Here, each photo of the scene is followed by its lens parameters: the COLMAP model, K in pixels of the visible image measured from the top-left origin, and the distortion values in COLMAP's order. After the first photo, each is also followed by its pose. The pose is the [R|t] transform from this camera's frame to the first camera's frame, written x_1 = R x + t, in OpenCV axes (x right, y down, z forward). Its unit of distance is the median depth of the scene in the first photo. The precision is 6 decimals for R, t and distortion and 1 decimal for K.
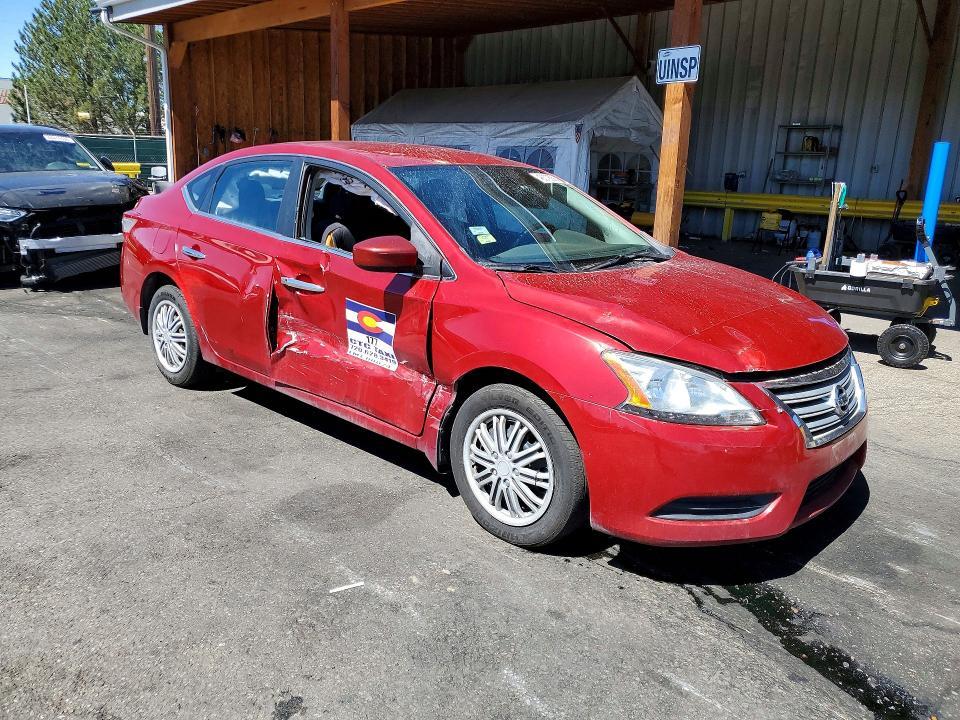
lens RADIAL K [[769.0, 0, 480.0], [0, 769.0, 360.0], [0, 0, 1]] dist [0.038536, -0.008781]
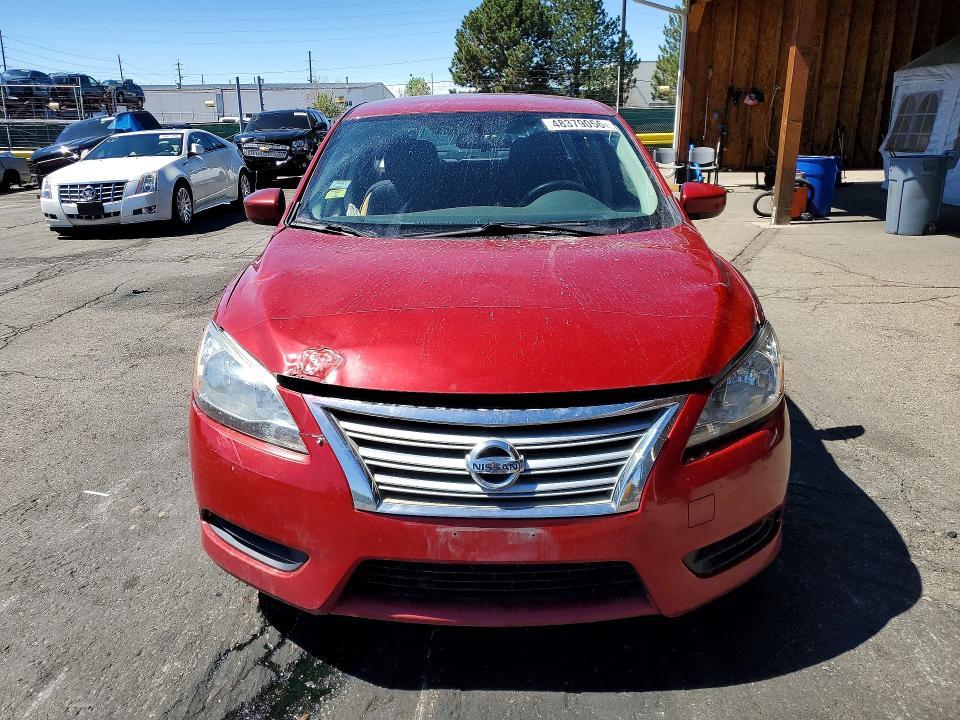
lens RADIAL K [[769.0, 0, 480.0], [0, 769.0, 360.0], [0, 0, 1]] dist [0.038536, -0.008781]
pose [[0.647497, 0.183428, -0.739663, 0.232002], [-0.157271, 0.981870, 0.105819, -0.024926], [0.745663, 0.047810, 0.664606, 0.149165]]
